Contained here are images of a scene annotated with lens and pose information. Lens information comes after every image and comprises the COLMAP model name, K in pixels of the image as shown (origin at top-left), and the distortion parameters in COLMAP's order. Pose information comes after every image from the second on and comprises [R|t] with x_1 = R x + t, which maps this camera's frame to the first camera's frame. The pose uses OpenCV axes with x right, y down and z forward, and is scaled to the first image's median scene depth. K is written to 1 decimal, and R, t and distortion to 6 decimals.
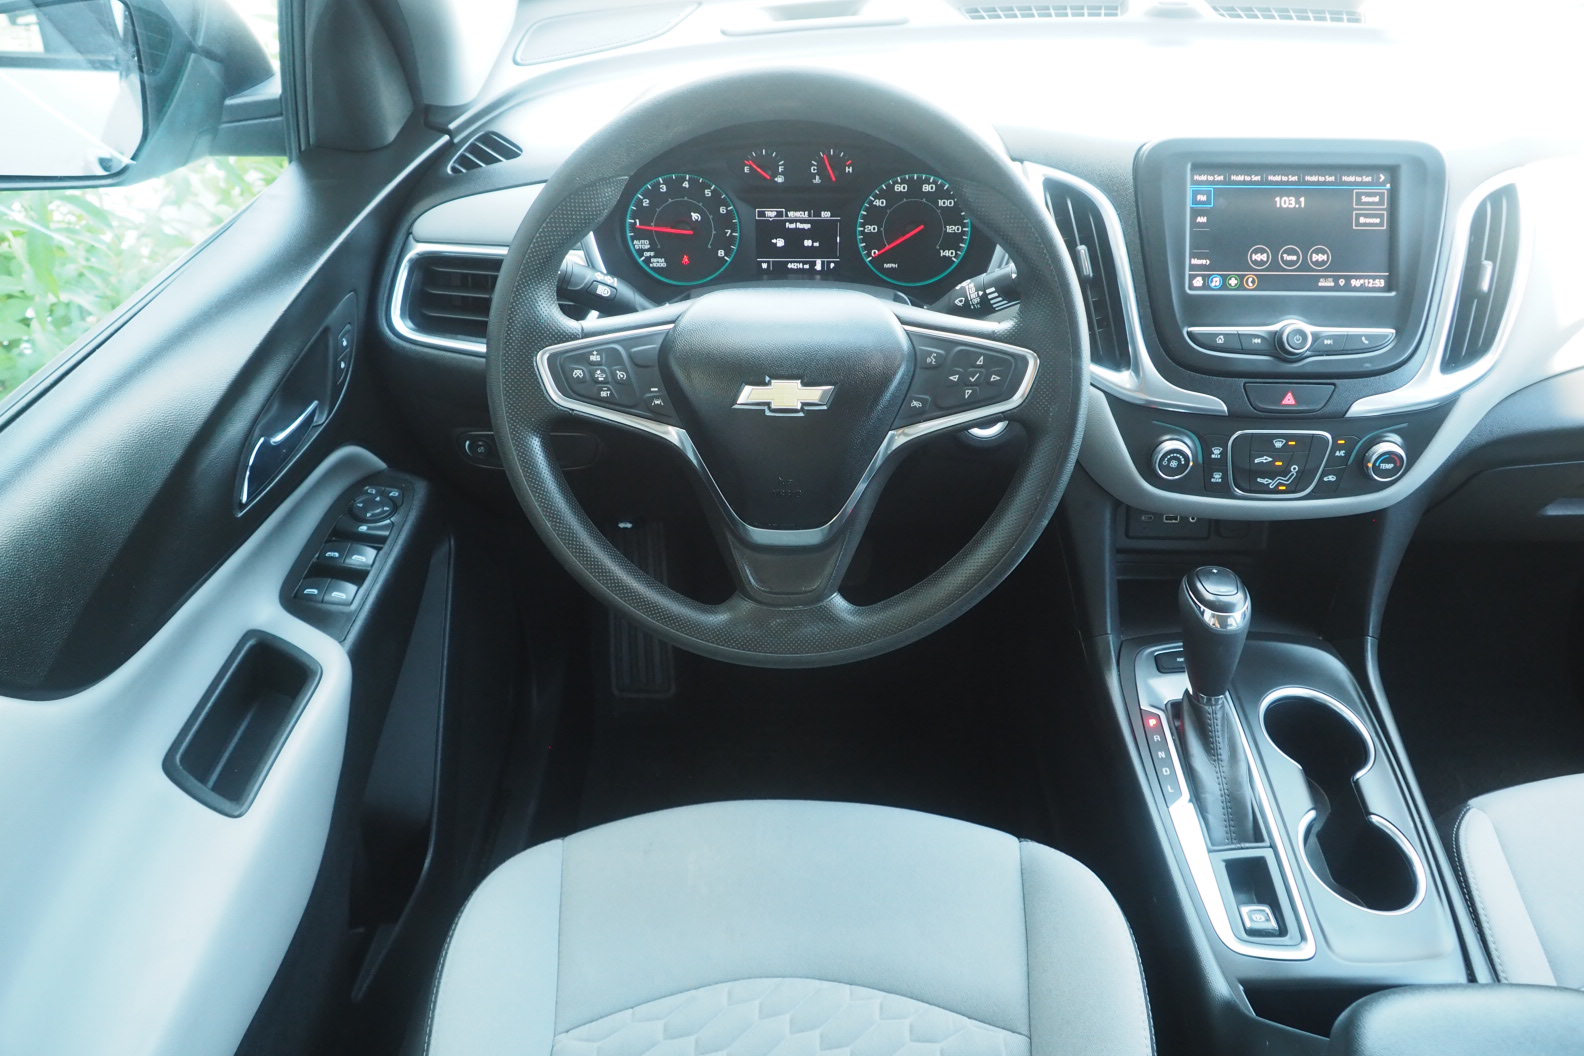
lens RADIAL K [[1107.8, 0, 800.6], [0, 1107.8, 523.6], [0, 0, 1]] dist [-0.032788, 0.004085]
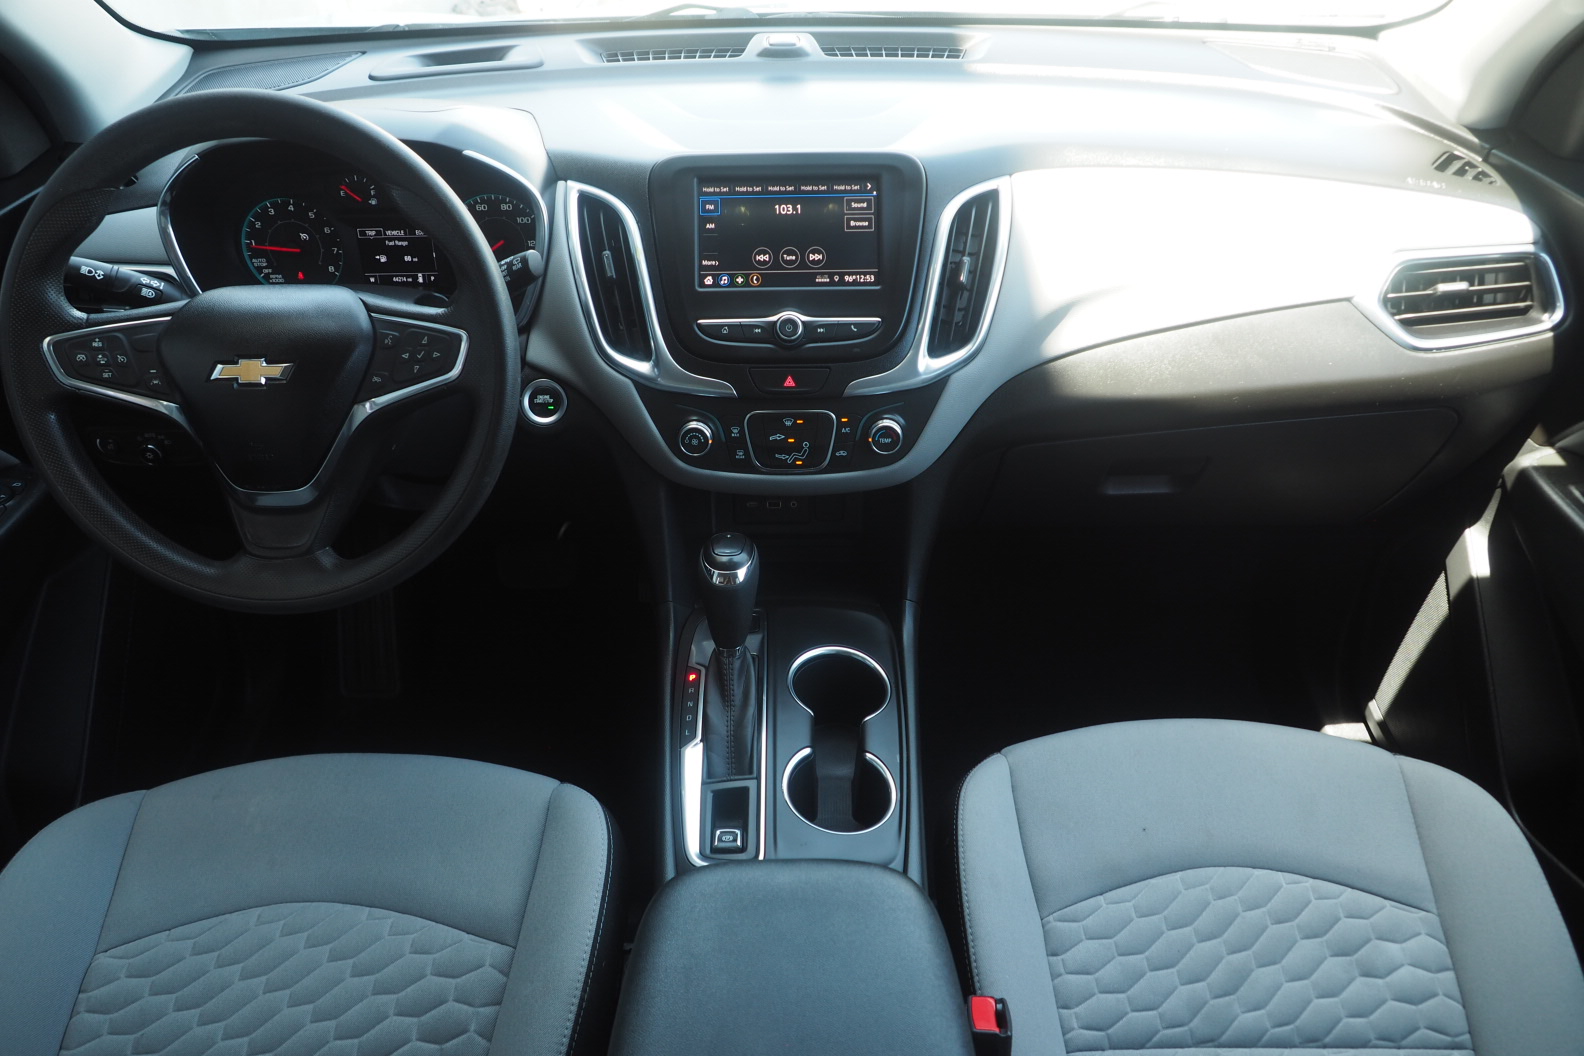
lens RADIAL K [[1112.9, 0, 792.0], [0, 1112.9, 528.0], [0, 0, 1]] dist [-0.022176, 0.000195]
pose [[0.999715, -0.017538, 0.016183, 0.424583], [0.018315, 0.998621, -0.049198, 0.092195], [-0.015297, 0.049481, 0.998658, -0.129021]]
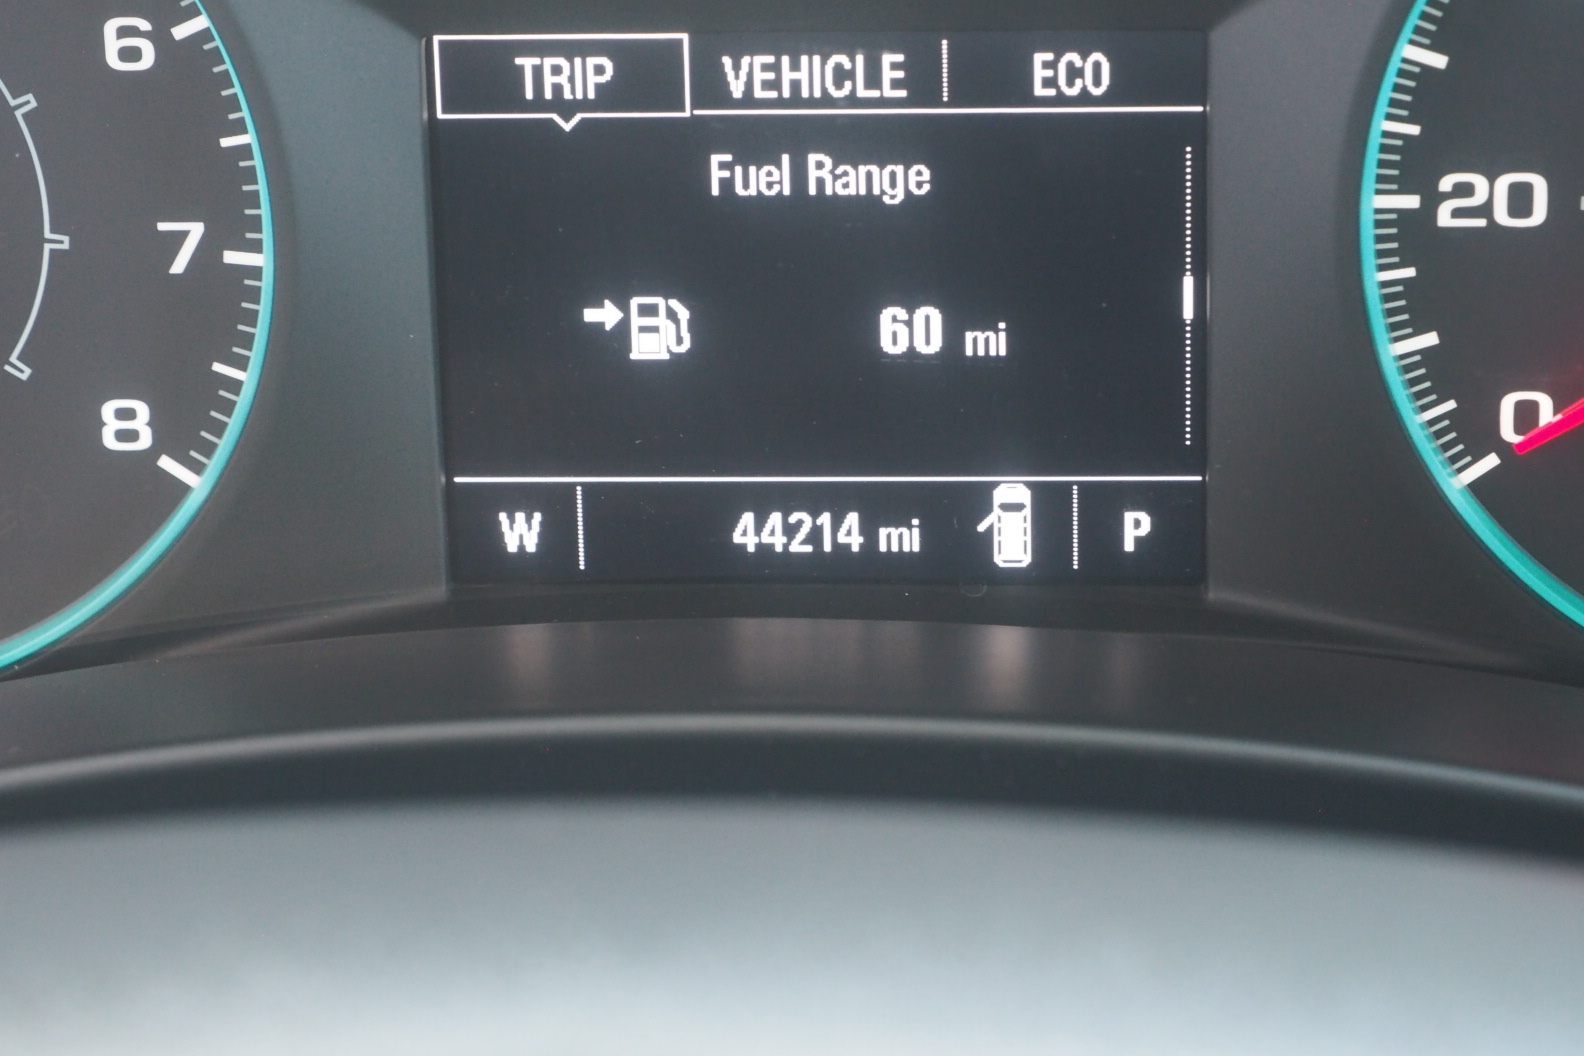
lens RADIAL K [[4555.4, 0, 792.0], [0, 4555.4, 528.0], [0, 0, 1]] dist [-0.042452, 0.095615]
pose [[0.998194, -0.003147, -0.059992, 0.024996], [-0.007799, 0.983388, -0.181350, -0.174419], [0.059566, 0.181490, 0.981587, 0.639647]]
